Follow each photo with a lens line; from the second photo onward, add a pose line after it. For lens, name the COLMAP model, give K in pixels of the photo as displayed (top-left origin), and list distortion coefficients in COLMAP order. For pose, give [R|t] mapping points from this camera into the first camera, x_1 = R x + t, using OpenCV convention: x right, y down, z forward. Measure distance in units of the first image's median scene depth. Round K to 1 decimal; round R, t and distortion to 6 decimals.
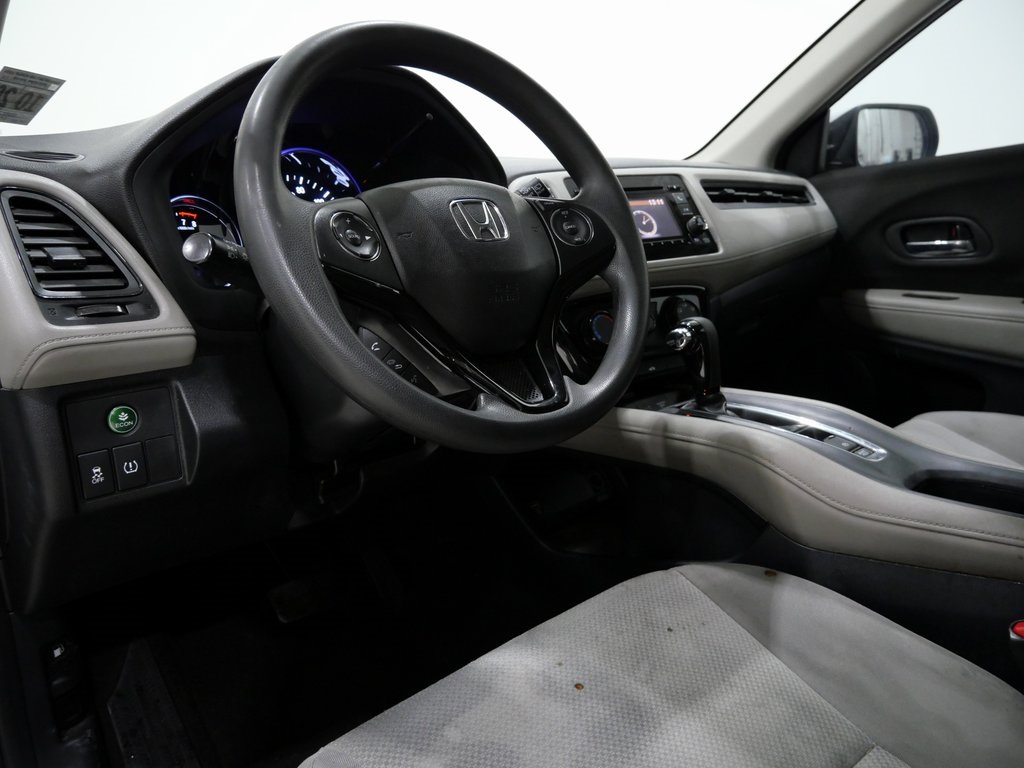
lens RADIAL K [[734.9, 0, 512.0], [0, 734.9, 384.0], [0, 0, 1]] dist [-0.032599, 0.005626]
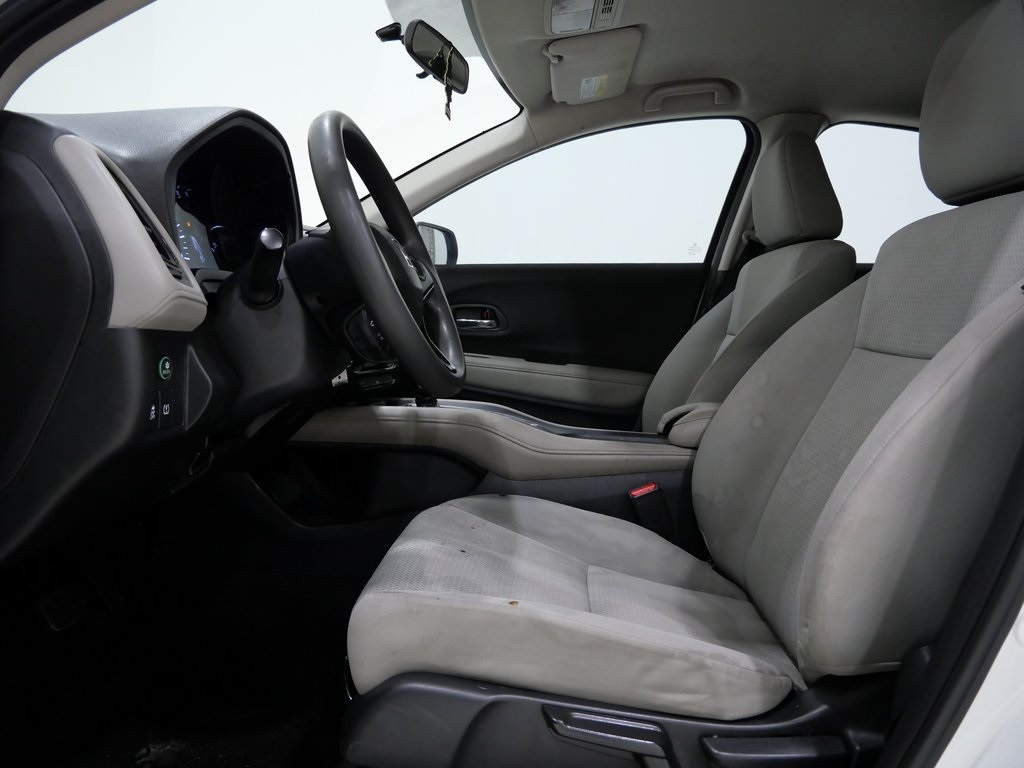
lens RADIAL K [[734.9, 0, 512.0], [0, 734.9, 384.0], [0, 0, 1]] dist [-0.032599, 0.005626]
pose [[0.709602, 0.036064, 0.703679, -0.654289], [0.055249, 0.992766, -0.106595, 0.156988], [-0.702433, 0.114518, 0.702477, -0.155162]]
